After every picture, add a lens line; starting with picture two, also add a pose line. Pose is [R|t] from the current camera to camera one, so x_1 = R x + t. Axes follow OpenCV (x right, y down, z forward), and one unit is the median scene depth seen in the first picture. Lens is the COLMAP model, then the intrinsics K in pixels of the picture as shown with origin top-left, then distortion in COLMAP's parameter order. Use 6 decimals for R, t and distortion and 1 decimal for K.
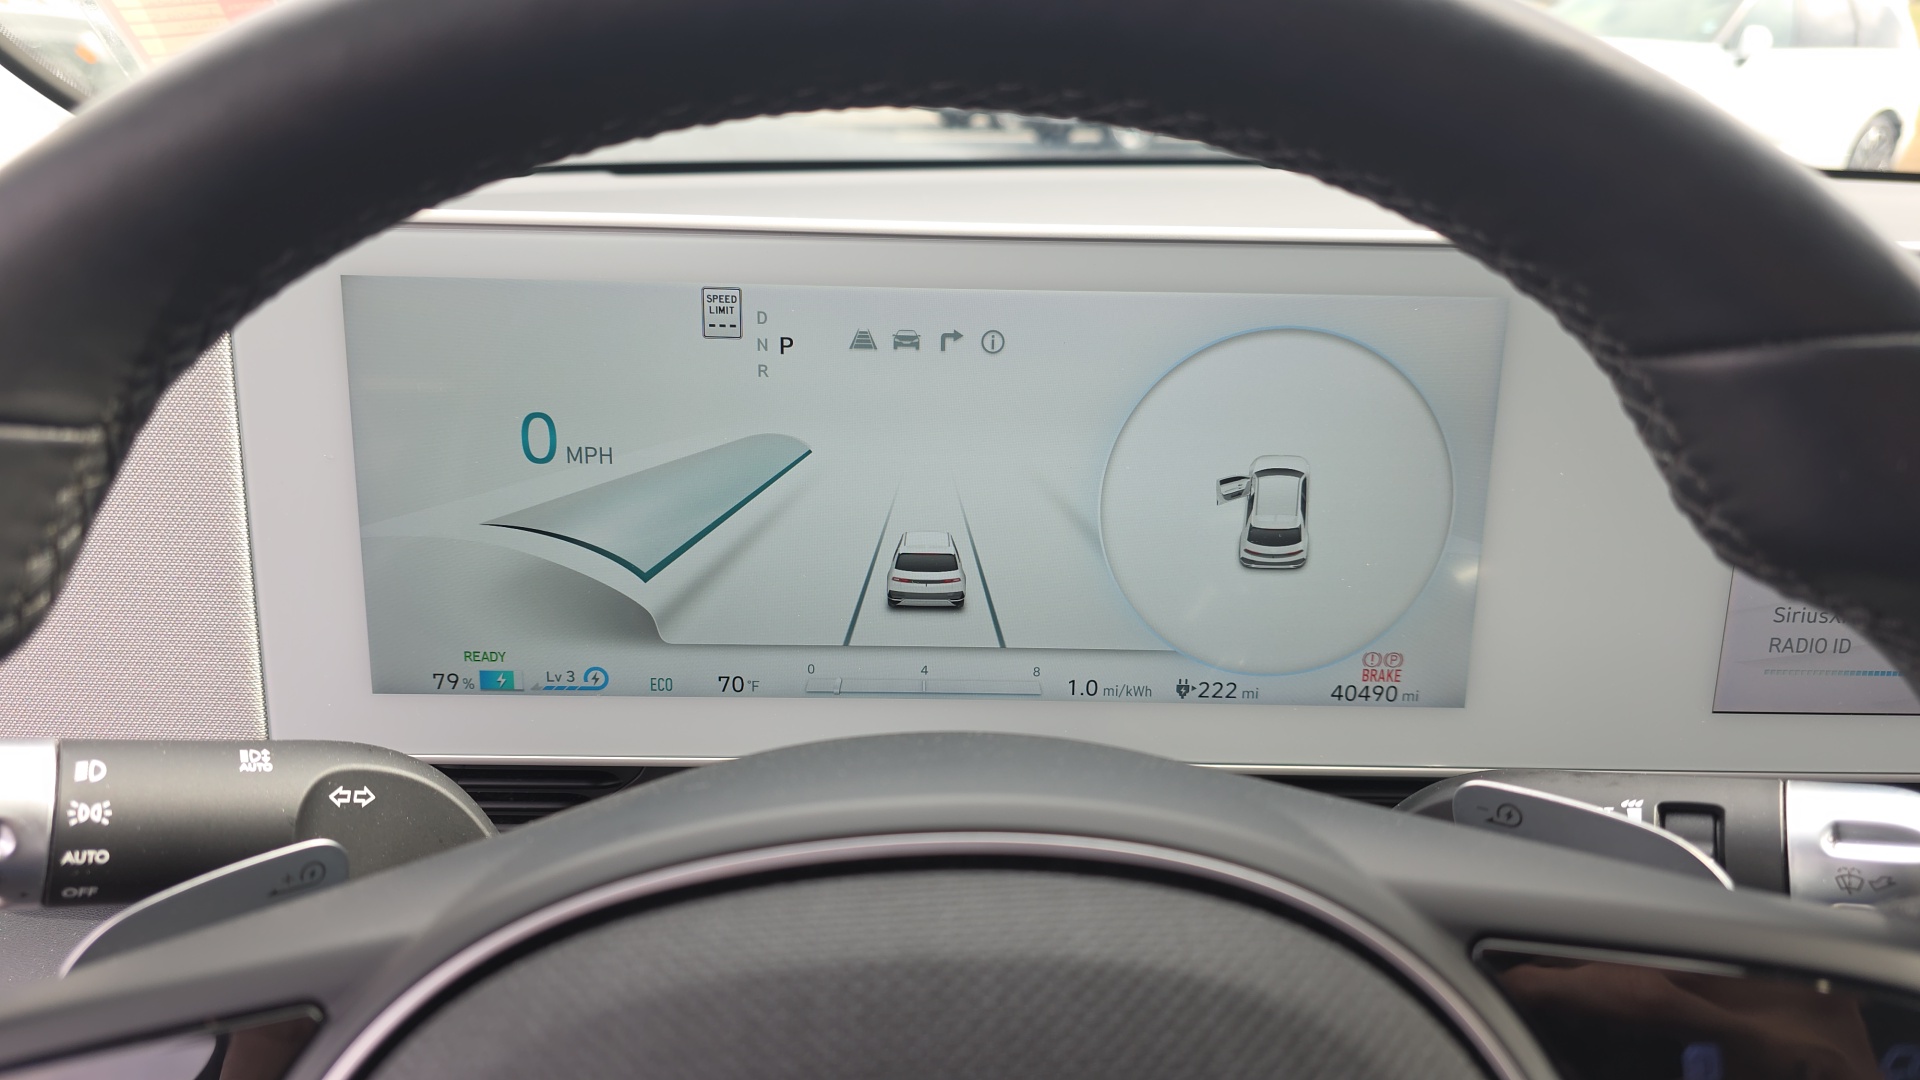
lens RADIAL K [[1300.5, 0, 947.5], [0, 1300.5, 542.5], [0, 0, 1]] dist [0.051230, -0.074182]
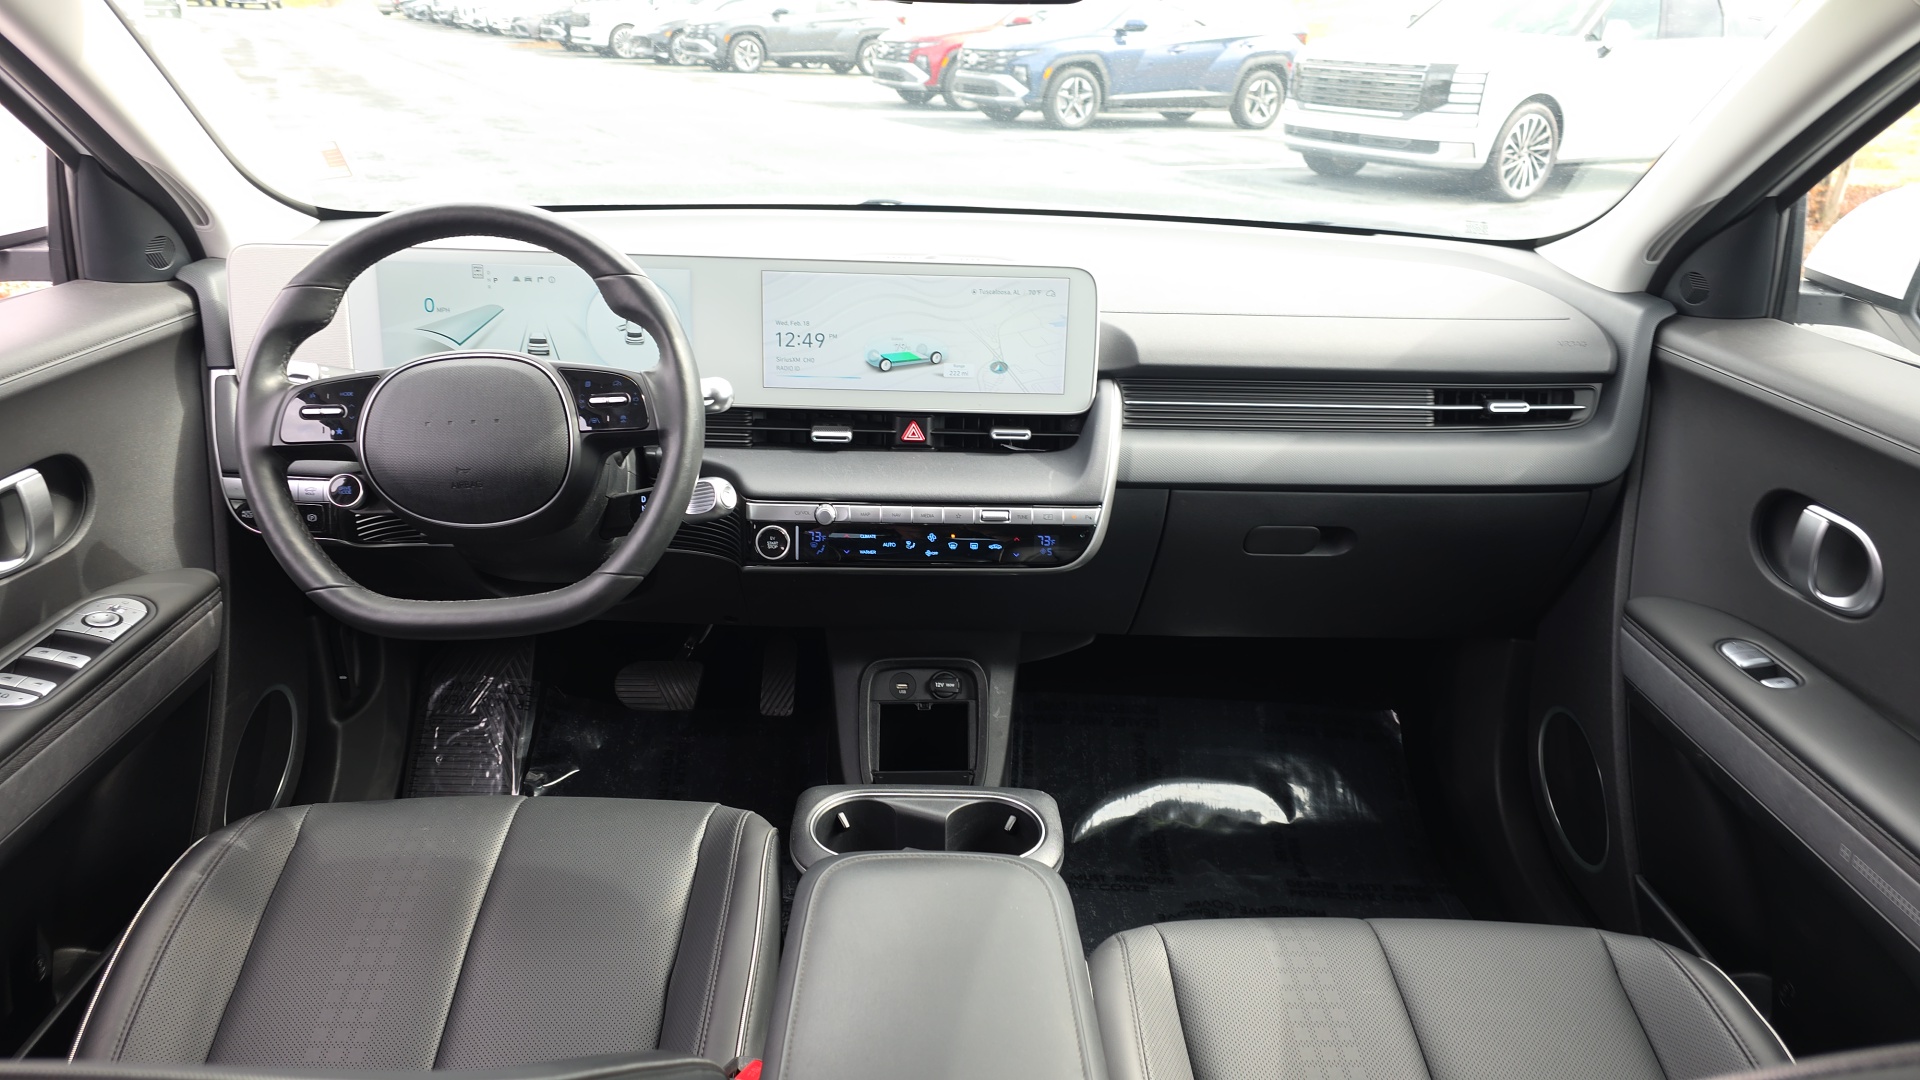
lens RADIAL K [[1290.9, 0, 936.8], [0, 1290.9, 532.0], [0, 0, 1]] dist [0.099878, -0.118177]
pose [[0.999977, 0.005528, -0.003931, 1.088565], [-0.005462, 0.999849, 0.016520, 0.469691], [0.004021, -0.016498, 0.999856, -2.584258]]
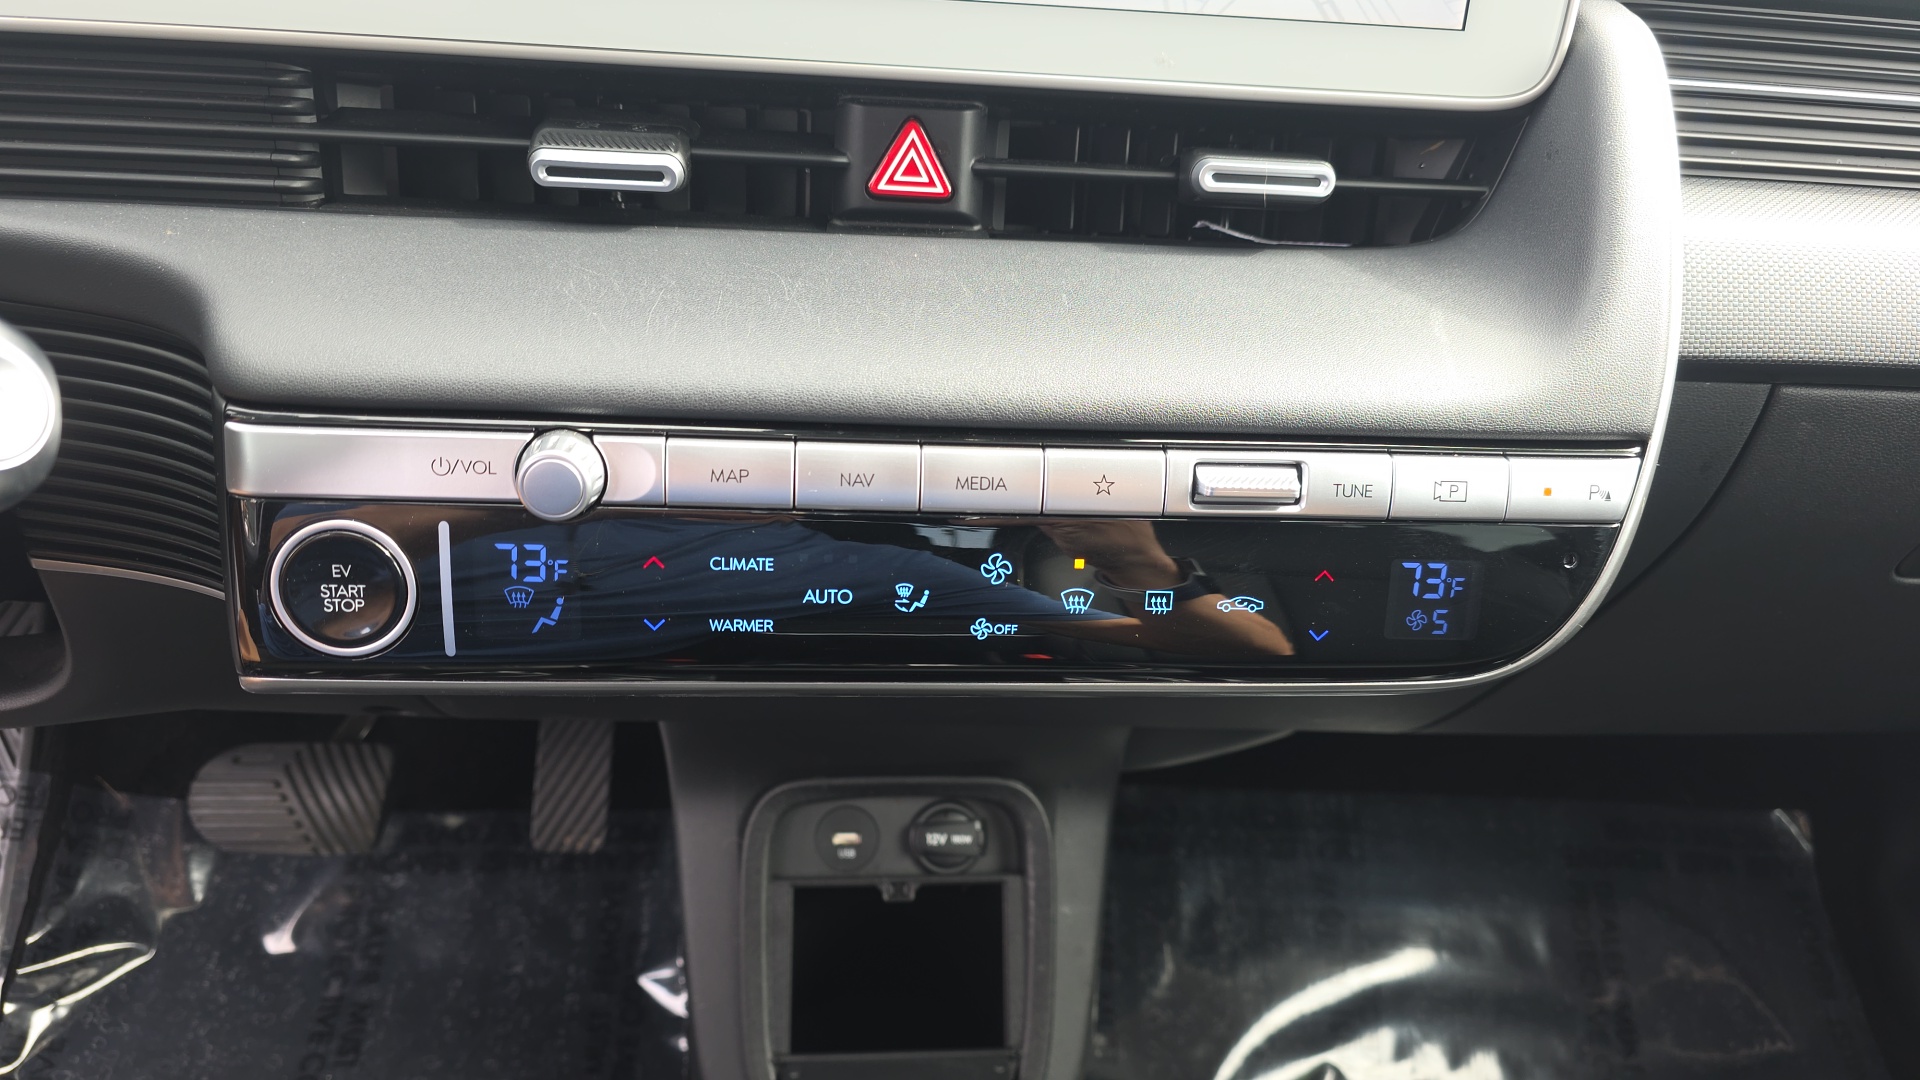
lens RADIAL K [[1300.5, 0, 947.5], [0, 1300.5, 542.5], [0, 0, 1]] dist [0.051230, -0.074182]
pose [[0.997485, 0.011354, 0.069969, 0.966340], [-0.019960, 0.992137, 0.123554, 0.415644], [-0.068016, -0.124640, 0.989868, 0.006359]]
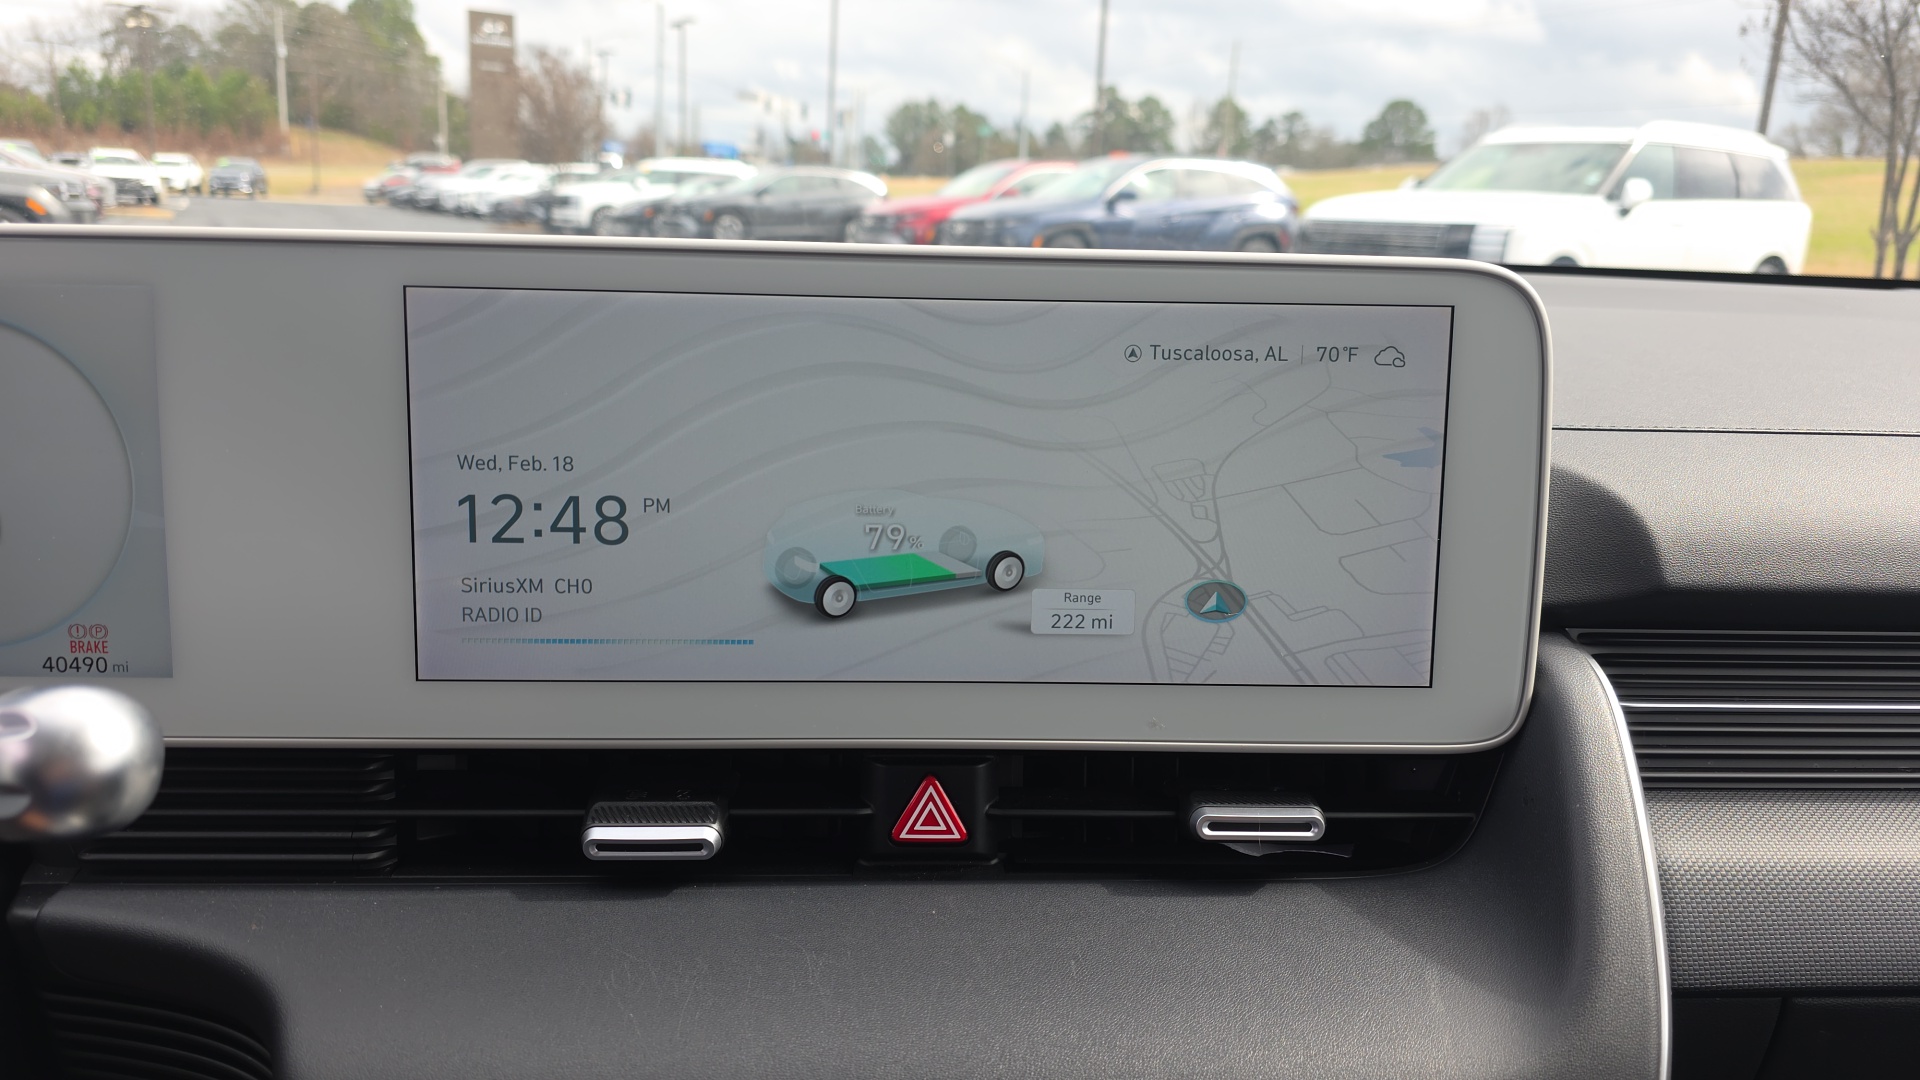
lens RADIAL K [[1294.6, 0, 956.9], [0, 1294.6, 559.5], [0, 0, 1]] dist [0.059017, -0.064849]
pose [[0.999745, -0.005953, 0.021778, 1.006196], [0.008043, 0.995235, -0.097176, 0.140085], [-0.021095, 0.097327, 0.995029, -0.065291]]
